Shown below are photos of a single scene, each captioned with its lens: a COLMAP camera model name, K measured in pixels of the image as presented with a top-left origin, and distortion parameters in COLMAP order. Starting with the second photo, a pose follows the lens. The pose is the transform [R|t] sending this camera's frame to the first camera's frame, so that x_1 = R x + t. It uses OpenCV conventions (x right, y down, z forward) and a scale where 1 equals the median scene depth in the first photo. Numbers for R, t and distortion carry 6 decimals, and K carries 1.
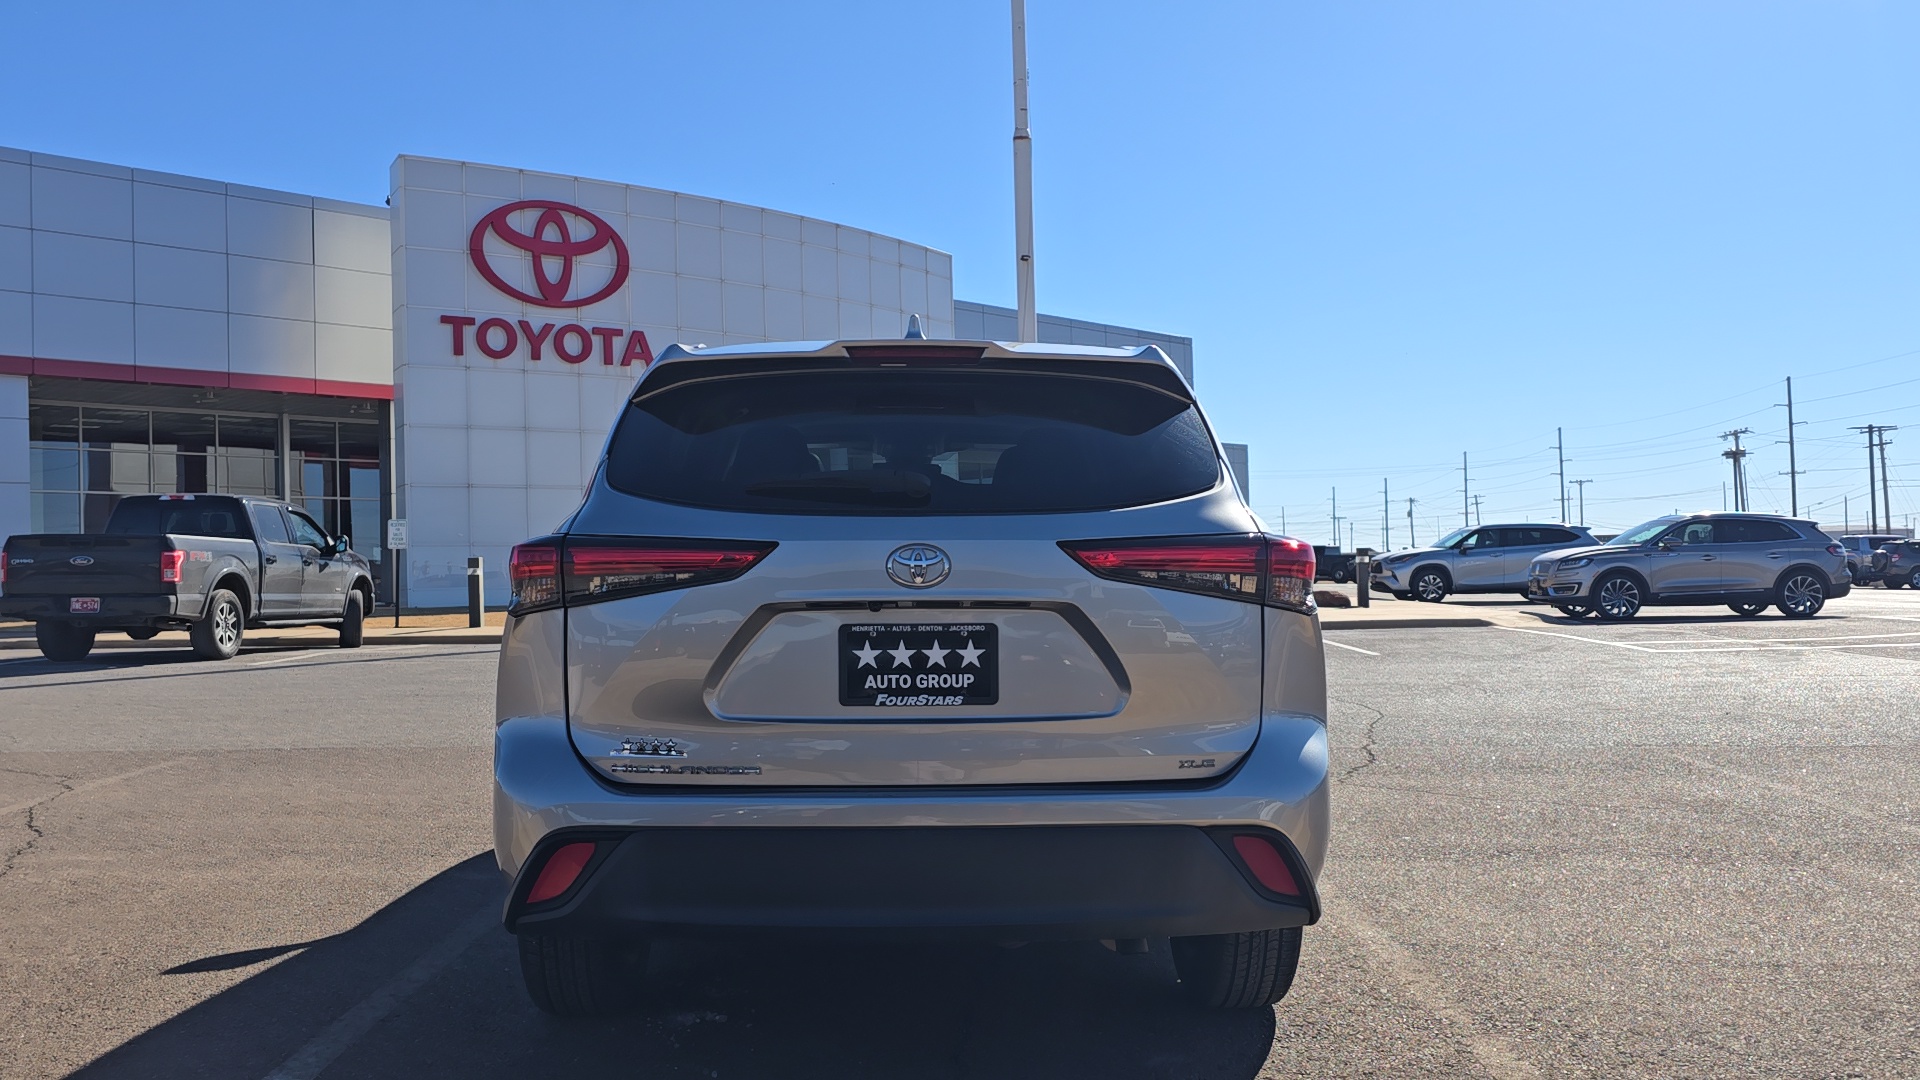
lens RADIAL K [[1649.1, 0, 951.3], [0, 1649.1, 534.5], [0, 0, 1]] dist [0.005650, 0.004544]
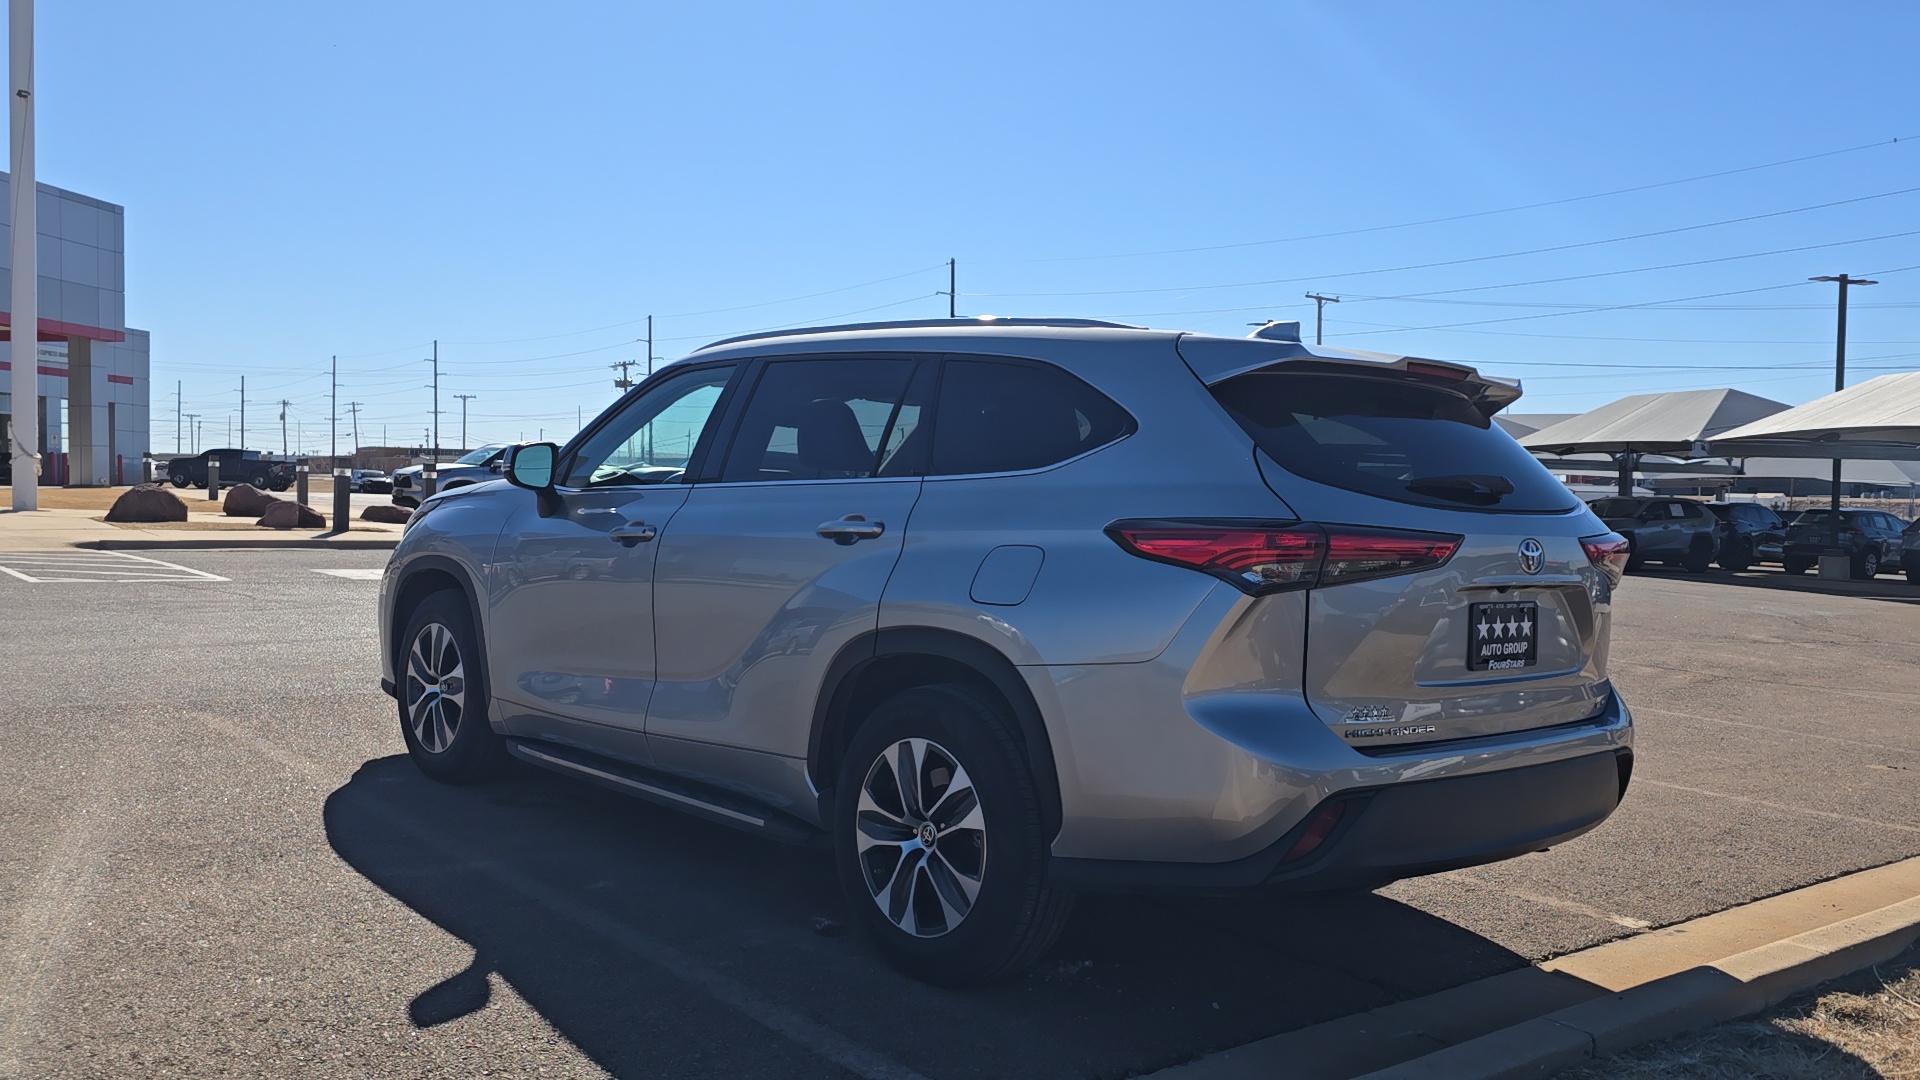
lens RADIAL K [[1669.9, 0, 960.0], [0, 1669.9, 540.0], [0, 0, 1]] dist [0.004496, 0.004550]
pose [[0.752965, 0.015600, 0.657875, -0.143108], [-0.054819, 0.997731, 0.039083, -0.002242], [-0.655773, -0.065492, 0.752112, 0.042493]]
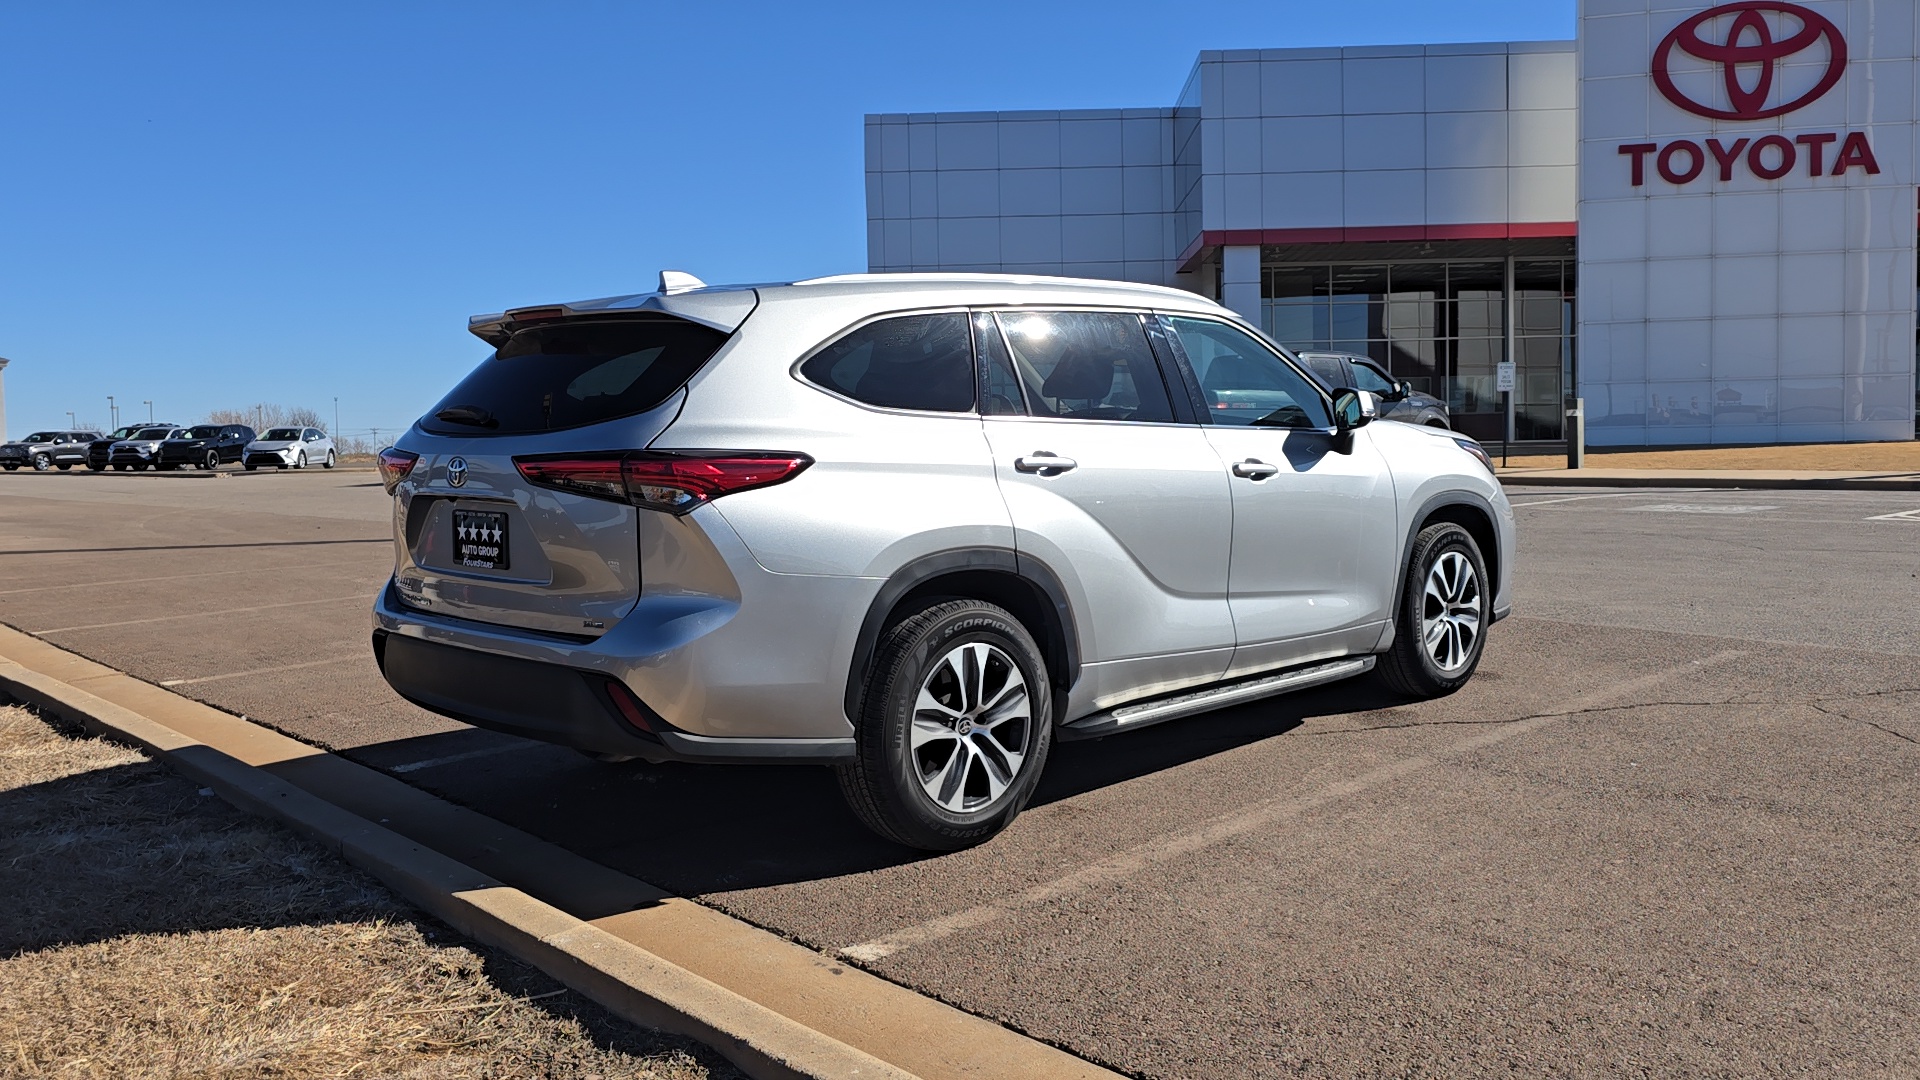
lens RADIAL K [[1649.1, 0, 951.3], [0, 1649.1, 534.5], [0, 0, 1]] dist [0.005650, 0.004544]
pose [[0.660892, 0.051221, -0.748731, 0.168217], [0.028166, 0.995272, 0.092949, -0.006041], [0.749953, -0.082518, 0.656324, 0.045223]]
